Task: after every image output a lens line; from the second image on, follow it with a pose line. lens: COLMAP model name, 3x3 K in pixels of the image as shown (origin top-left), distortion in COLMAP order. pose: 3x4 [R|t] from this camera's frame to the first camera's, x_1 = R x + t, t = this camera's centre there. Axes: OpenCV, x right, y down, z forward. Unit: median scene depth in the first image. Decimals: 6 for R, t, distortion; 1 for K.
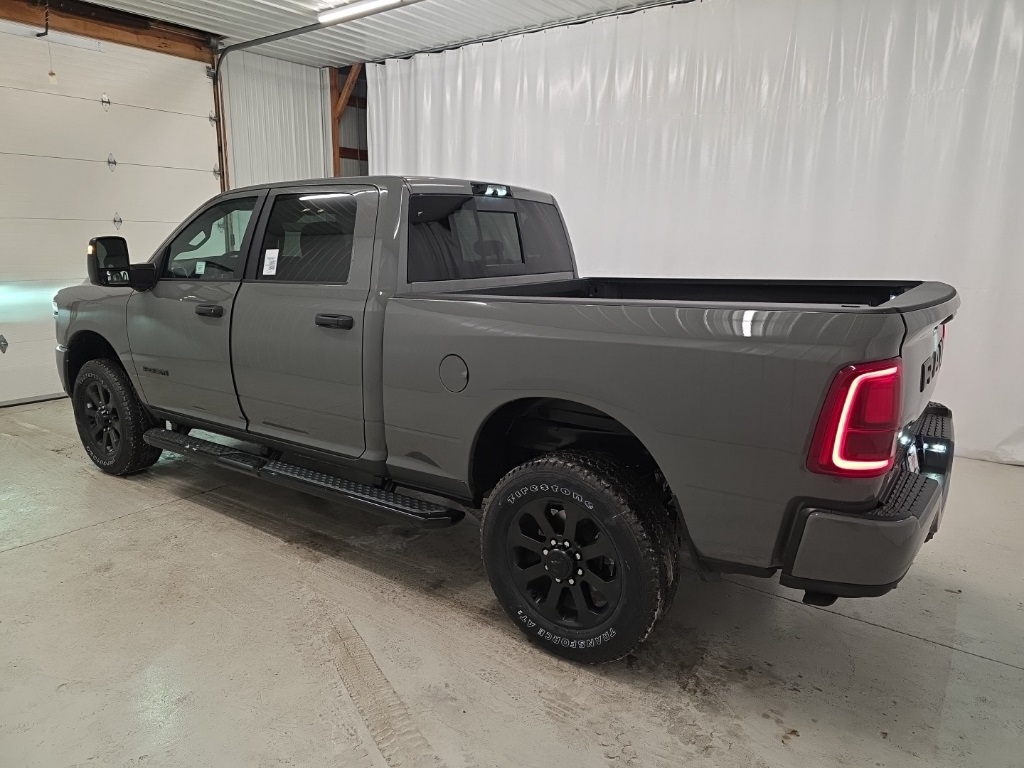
lens RADIAL K [[693.2, 0, 523.4], [0, 693.2, 364.9], [0, 0, 1]] dist [0.045987, -0.037234]
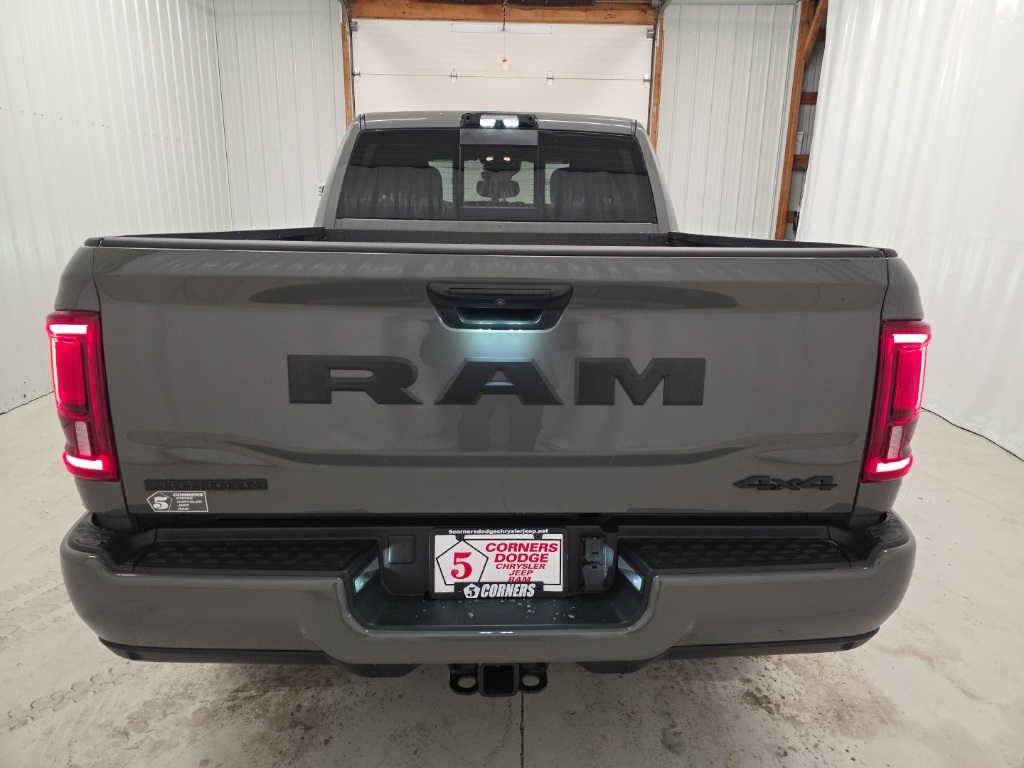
lens RADIAL K [[693.2, 0, 523.0], [0, 693.2, 369.2], [0, 0, 1]] dist [0.045987, -0.037234]
pose [[0.597268, 0.192243, -0.778662, 0.698021], [-0.157924, 0.980031, 0.120824, -0.055809], [0.786340, 0.050805, 0.615701, 0.492974]]
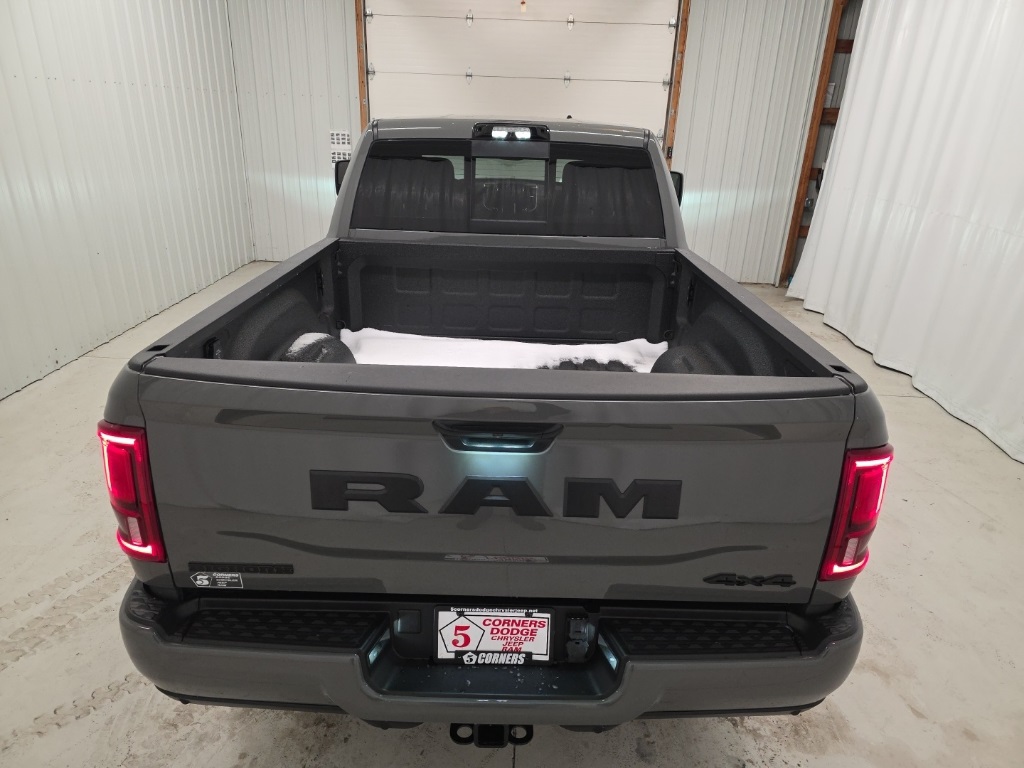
lens RADIAL K [[693.2, 0, 515.8], [0, 693.2, 386.2], [0, 0, 1]] dist [0.045987, -0.037234]
pose [[0.568621, 0.312765, -0.760821, 0.706190], [-0.178493, 0.949774, 0.257039, -0.171145], [0.803001, -0.010356, 0.595888, 0.473591]]
